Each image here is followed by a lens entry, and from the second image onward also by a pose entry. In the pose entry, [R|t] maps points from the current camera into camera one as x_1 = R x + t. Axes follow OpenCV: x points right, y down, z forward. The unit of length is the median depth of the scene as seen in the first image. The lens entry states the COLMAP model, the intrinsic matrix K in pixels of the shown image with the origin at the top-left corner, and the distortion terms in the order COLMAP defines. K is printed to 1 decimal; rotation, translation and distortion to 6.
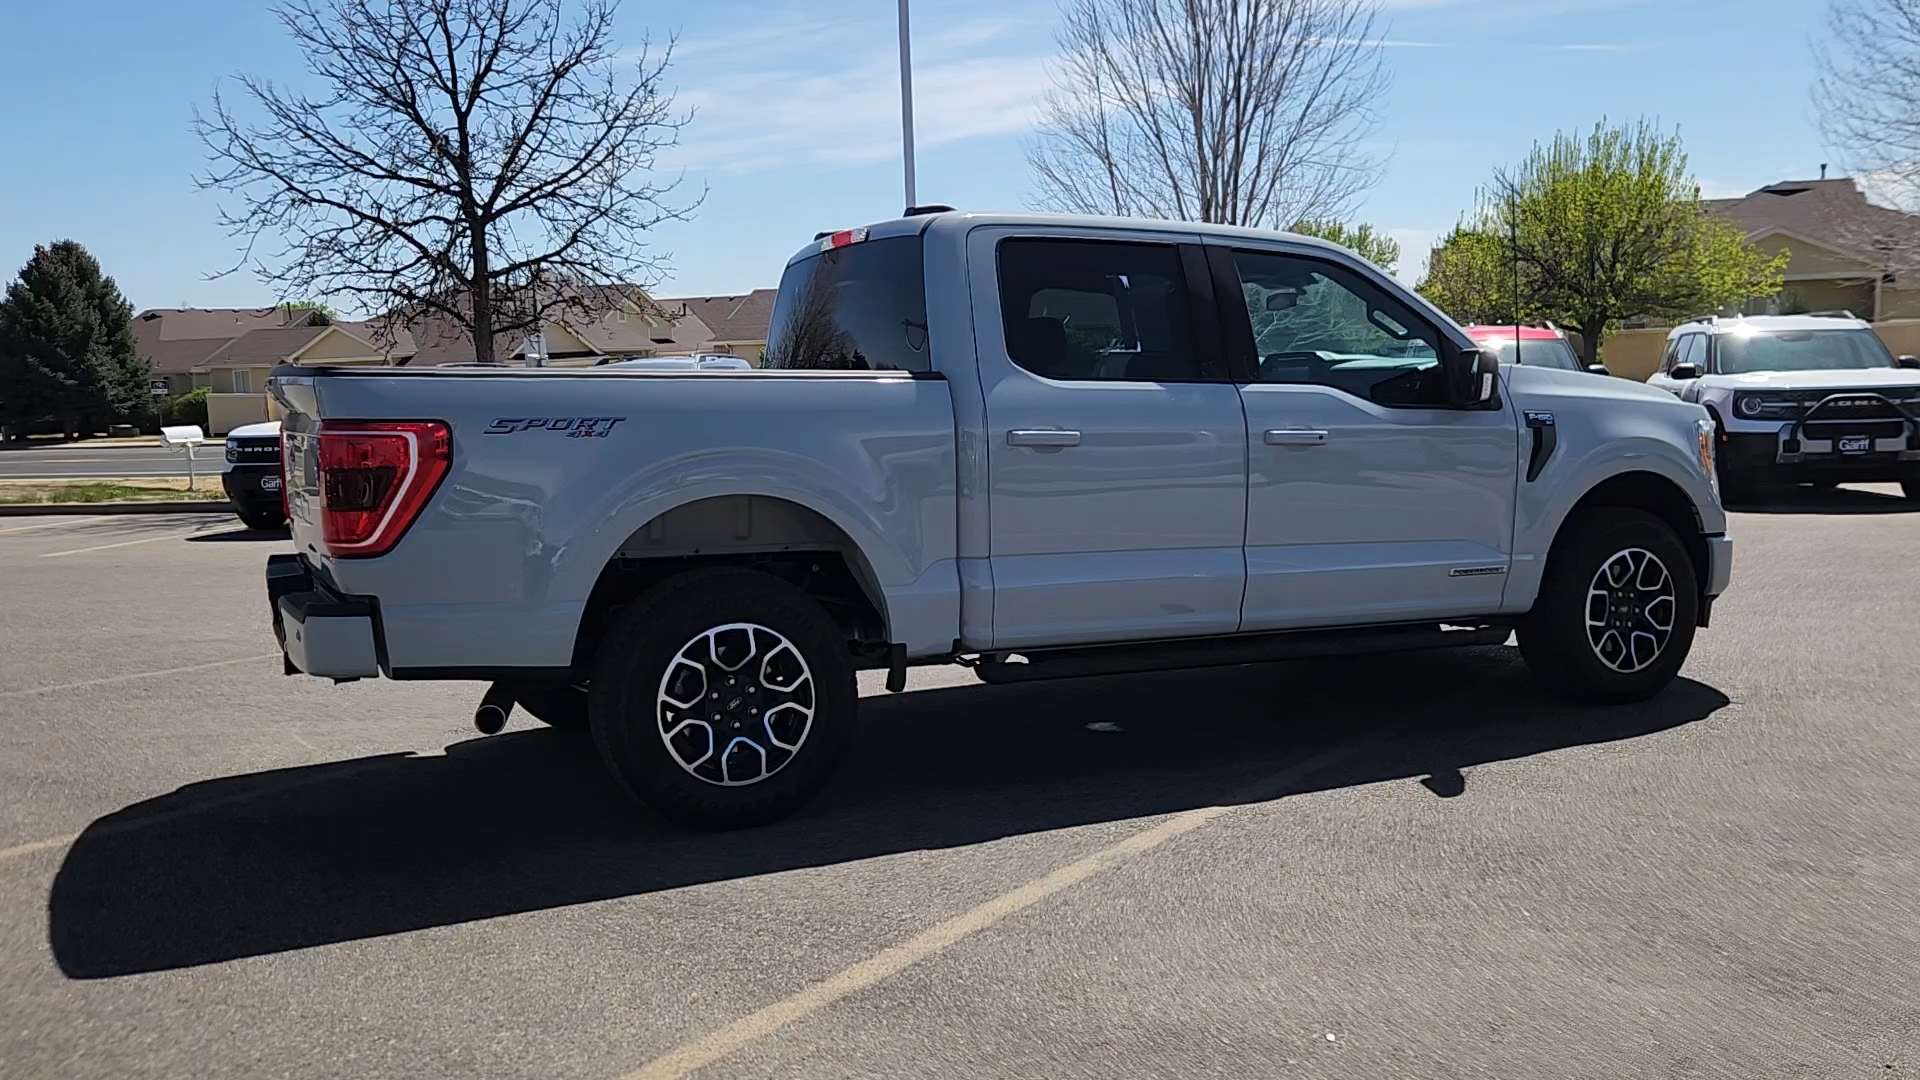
lens RADIAL K [[1626.1, 0, 946.1], [0, 1626.1, 545.3], [0, 0, 1]] dist [0.032954, -0.022534]
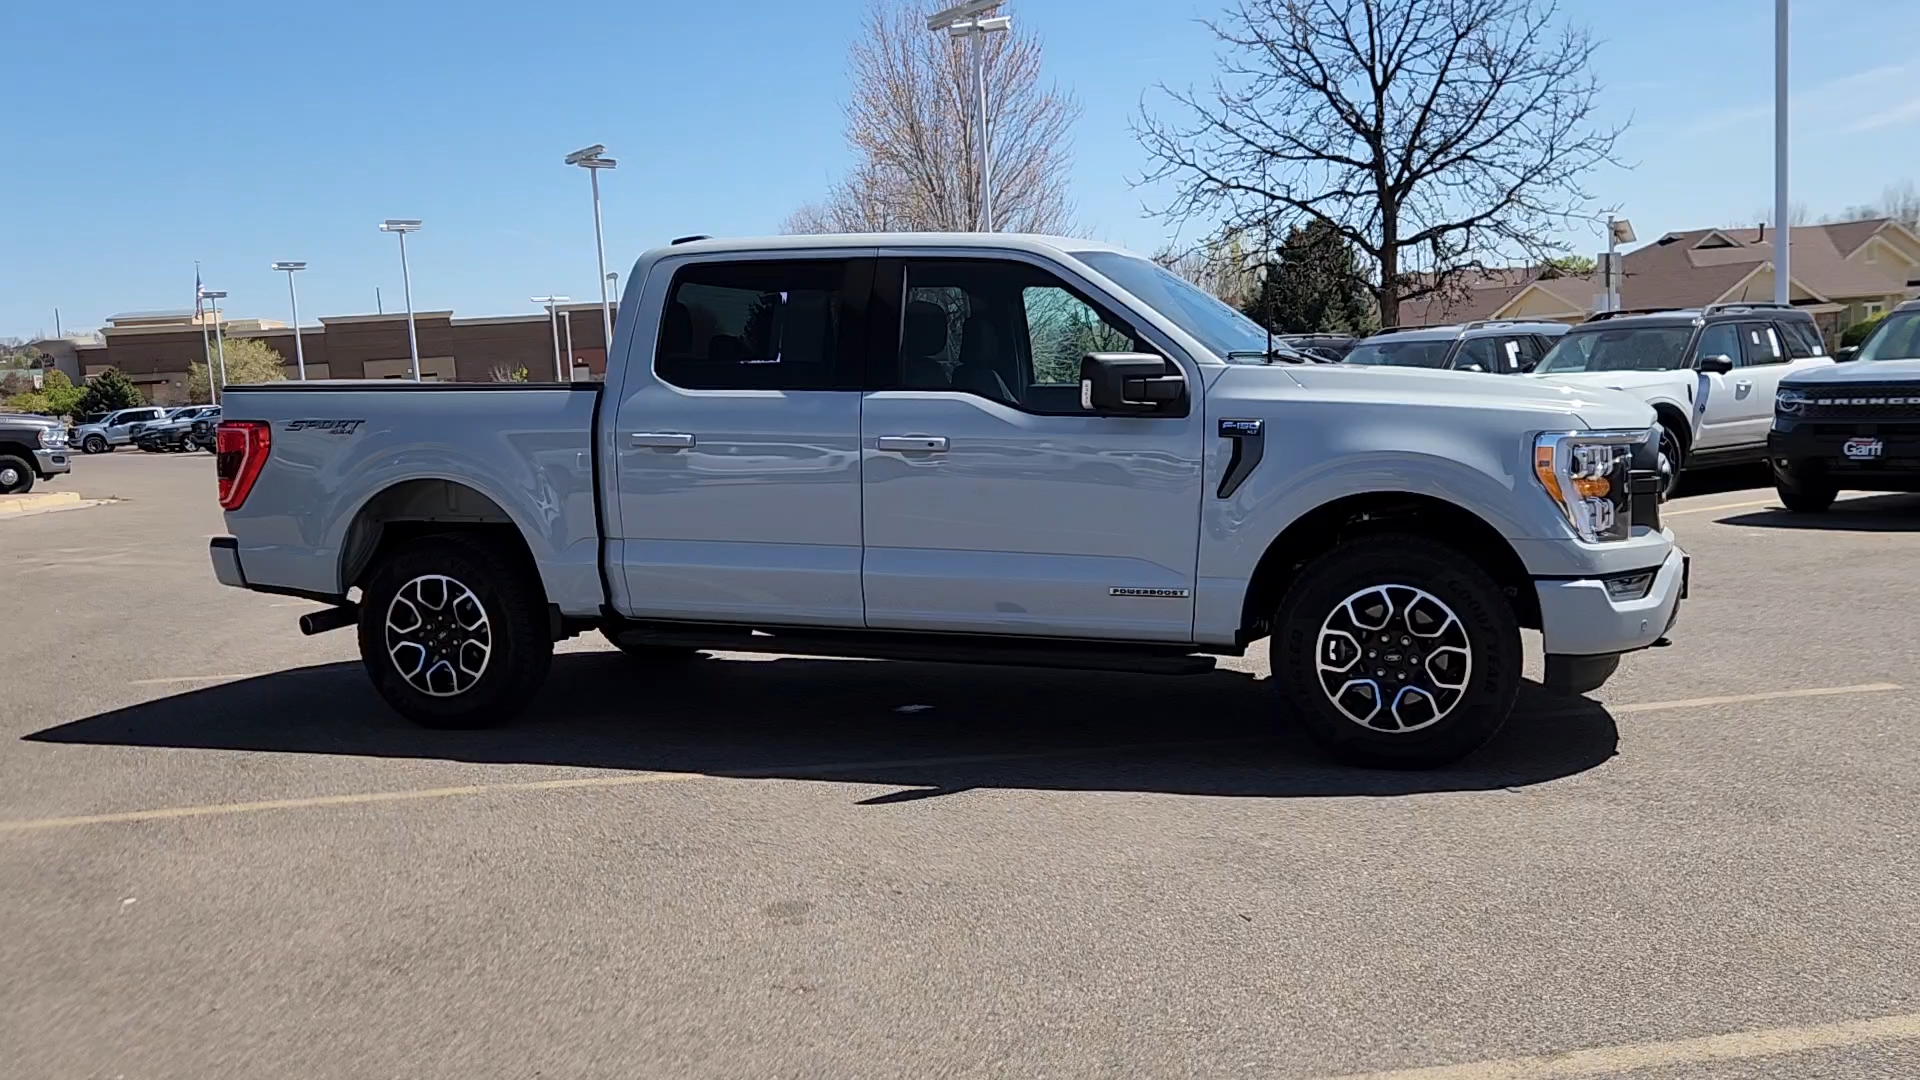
lens RADIAL K [[1626.1, 0, 945.2], [0, 1626.1, 542.7], [0, 0, 1]] dist [0.032954, -0.022534]
pose [[0.720411, 0.068698, -0.690136, 0.897752], [-0.049955, 0.997637, 0.047161, -0.051136], [0.691746, 0.000500, 0.722141, 0.265283]]
